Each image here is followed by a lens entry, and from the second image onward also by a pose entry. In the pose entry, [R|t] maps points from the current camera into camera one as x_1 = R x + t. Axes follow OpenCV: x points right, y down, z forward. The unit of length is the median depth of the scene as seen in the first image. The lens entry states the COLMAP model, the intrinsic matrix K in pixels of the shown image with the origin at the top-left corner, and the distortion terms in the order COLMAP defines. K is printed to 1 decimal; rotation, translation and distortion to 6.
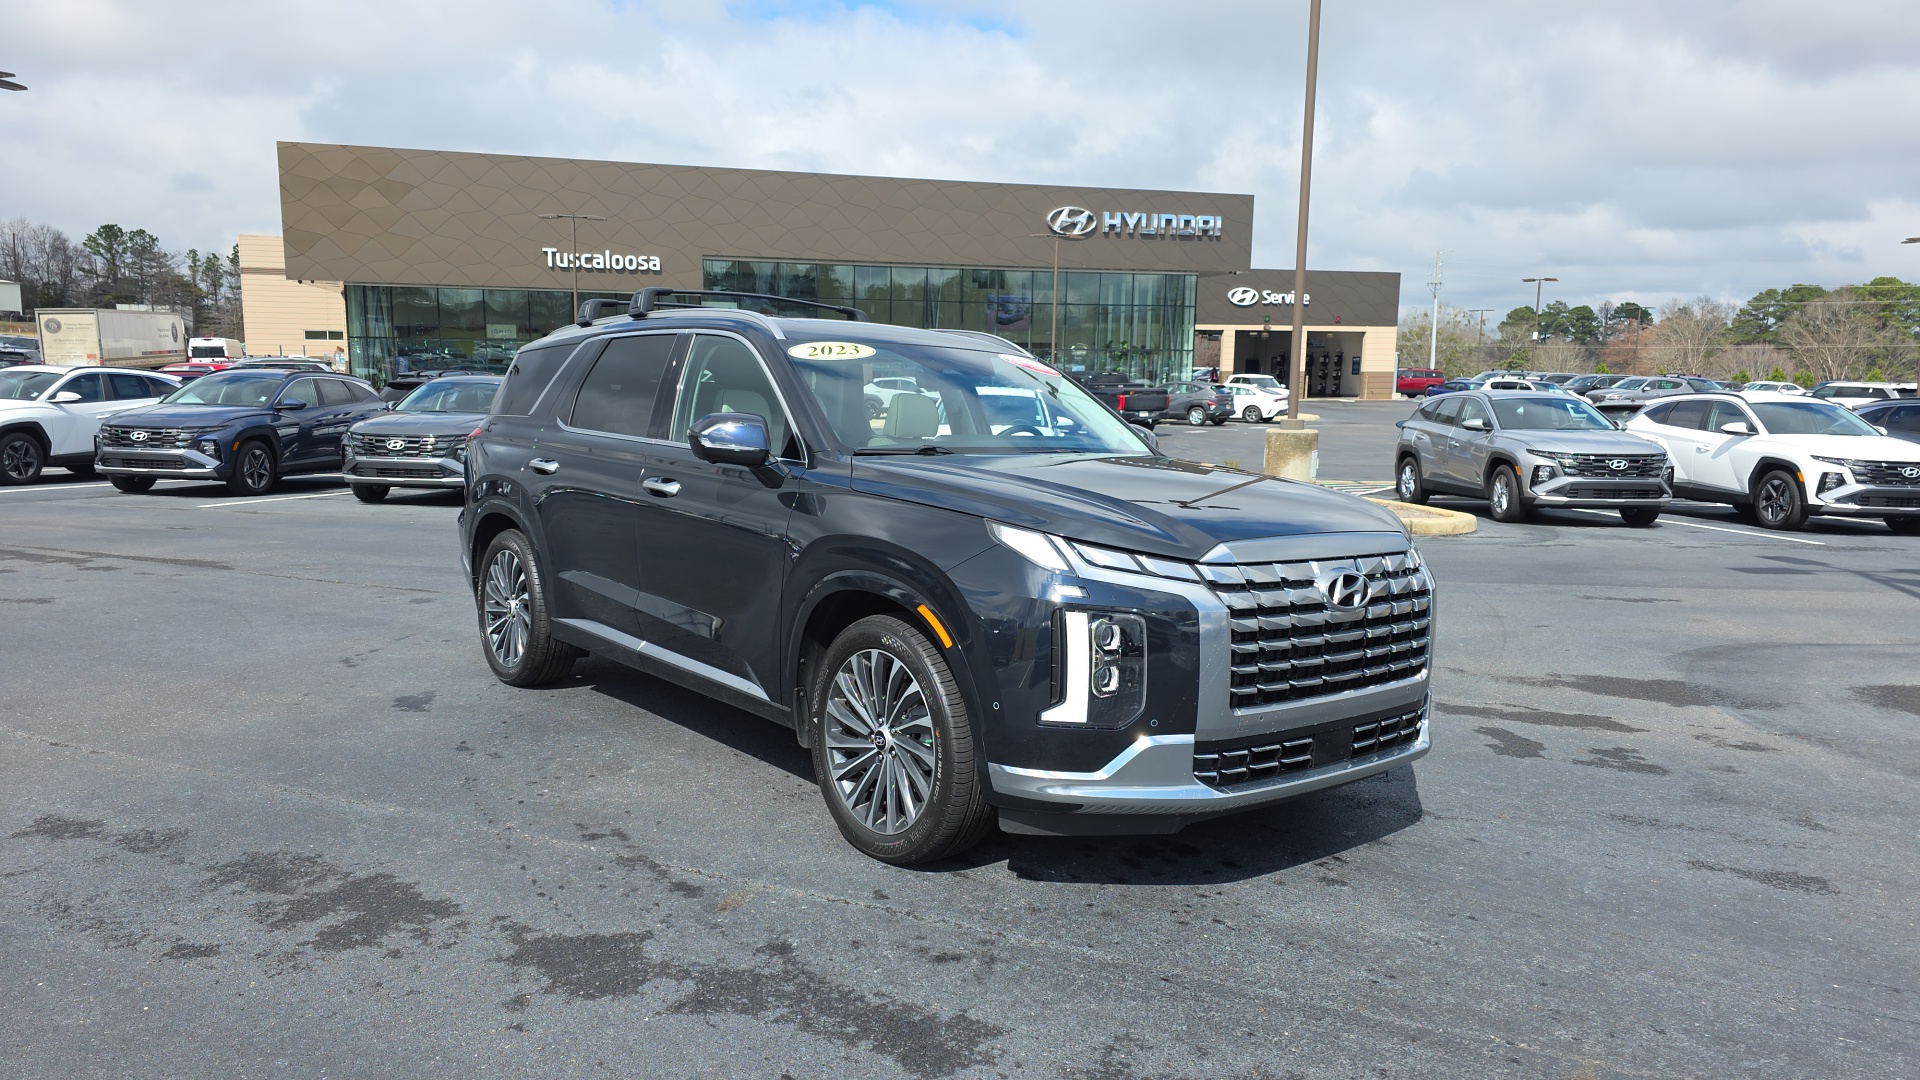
lens RADIAL K [[1279.3, 0, 955.0], [0, 1279.3, 480.5], [0, 0, 1]] dist [0.052232, -0.049005]
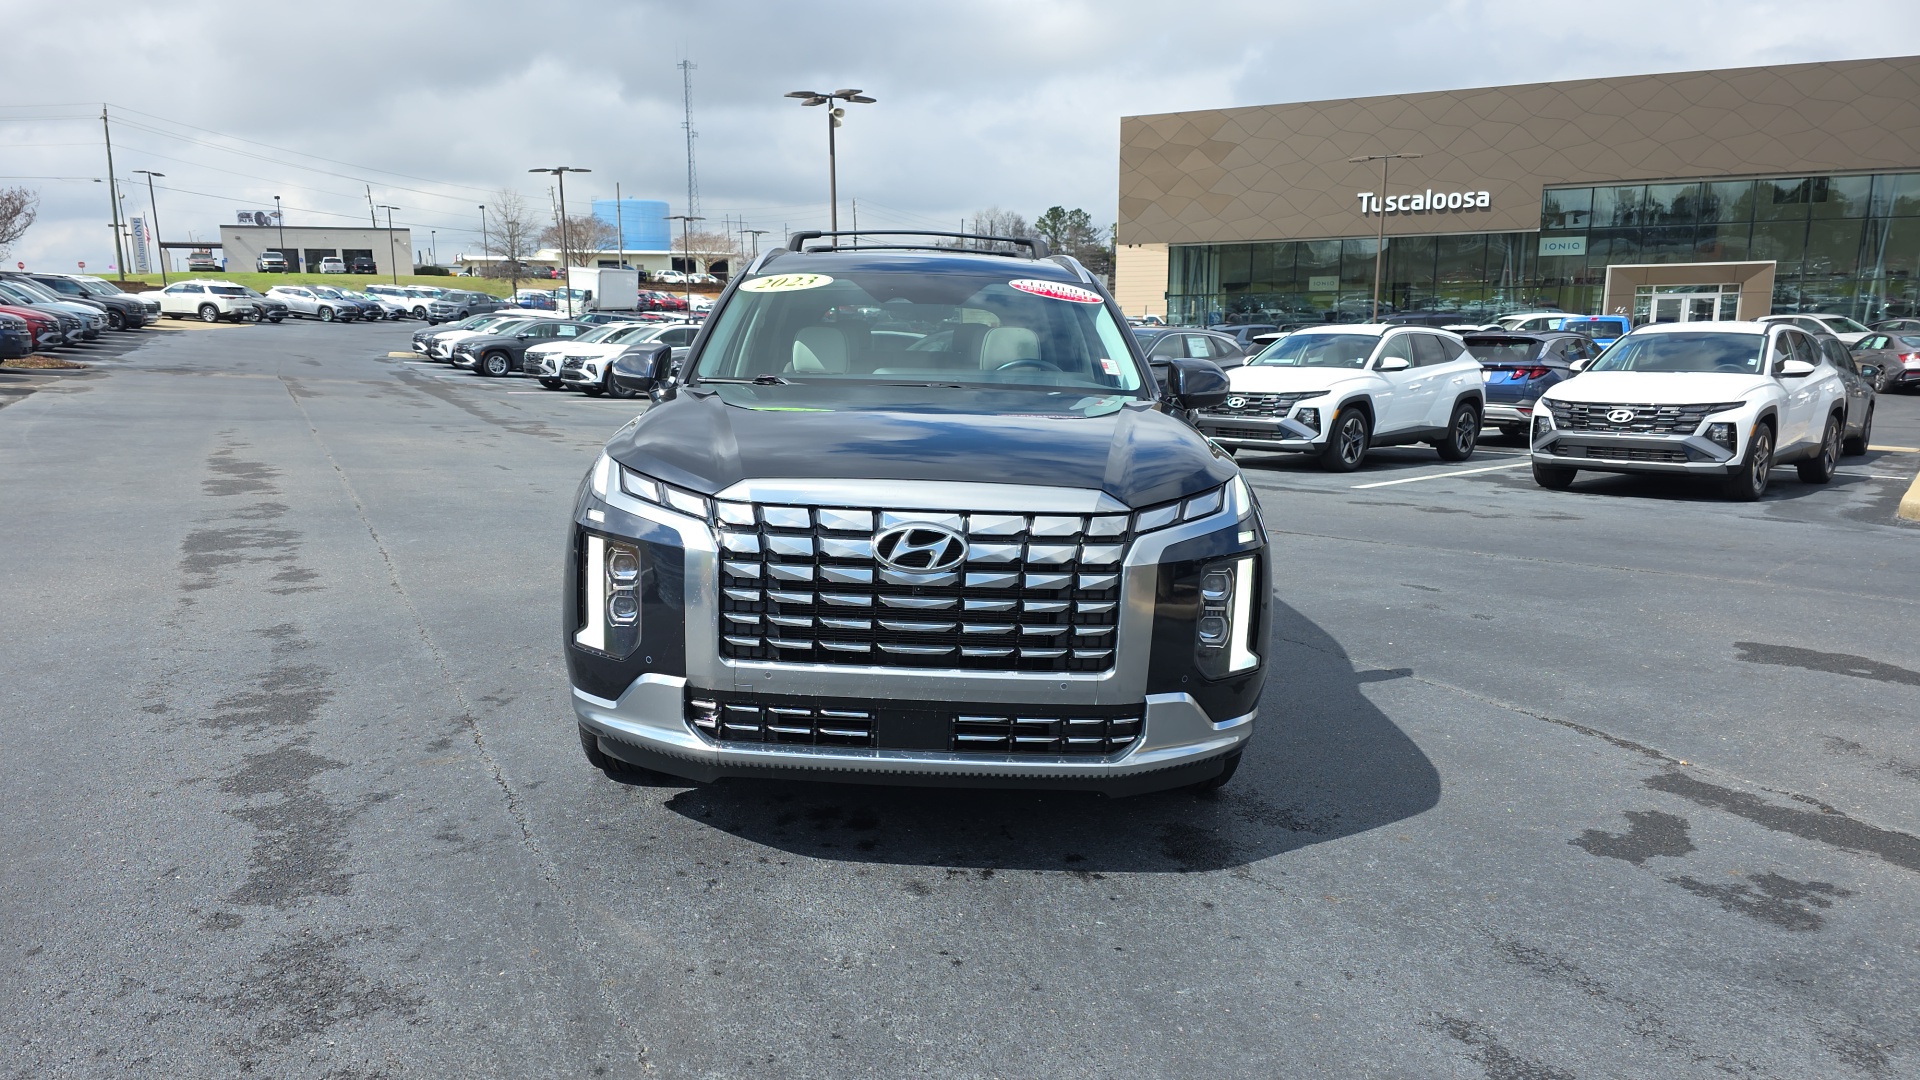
lens RADIAL K [[1302.5, 0, 940.3], [0, 1302.5, 532.4], [0, 0, 1]] dist [0.077705, -0.096485]
pose [[0.757913, 0.082533, -0.647114, 0.855186], [-0.036981, 0.995805, 0.083693, 0.004473], [0.651307, -0.039501, 0.757786, 0.370414]]
